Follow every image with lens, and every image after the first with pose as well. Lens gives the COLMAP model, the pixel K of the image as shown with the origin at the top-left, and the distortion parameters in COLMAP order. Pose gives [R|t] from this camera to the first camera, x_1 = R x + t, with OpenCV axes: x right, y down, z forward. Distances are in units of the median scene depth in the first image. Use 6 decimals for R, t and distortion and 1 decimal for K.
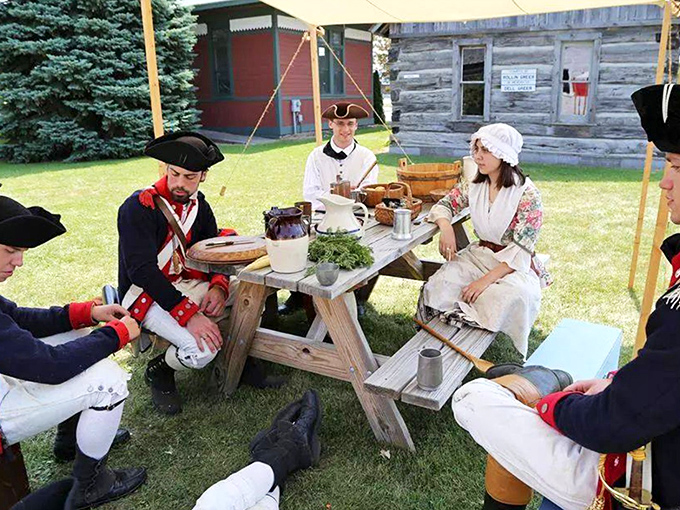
lens RADIAL K [[551.3, 0, 339.6], [0, 551.3, 274.2], [0, 0, 1]] dist [-0.158869, 0.087565]
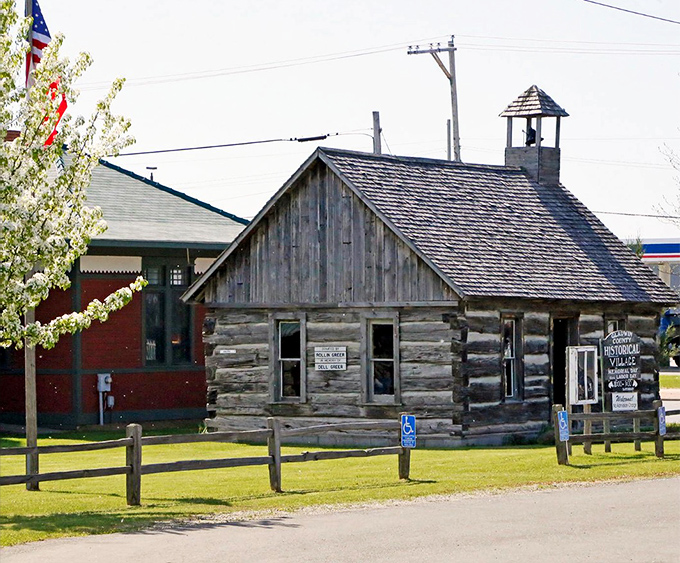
lens RADIAL K [[2660.4, 0, 340.0], [0, 2660.4, 281.5], [0, 0, 1]] dist [-0.098590, -1.338539]
pose [[0.999231, 0.020063, -0.033681, 0.472209], [-0.030160, 0.942276, -0.333476, 0.973961], [0.025047, 0.334235, 0.942157, -3.150812]]
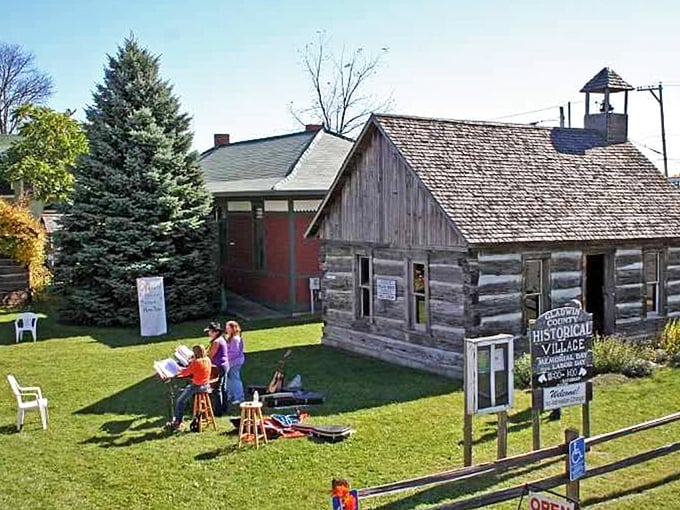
lens RADIAL K [[817.6, 0, 340.0], [0, 817.6, 255.0], [0, 0, 1]] dist [-0.160951, 0.023855]
pose [[0.906167, 0.036521, -0.421340, 0.897501], [-0.142202, 0.964570, -0.222224, -0.041370], [0.398296, 0.261288, 0.879255, -0.506681]]
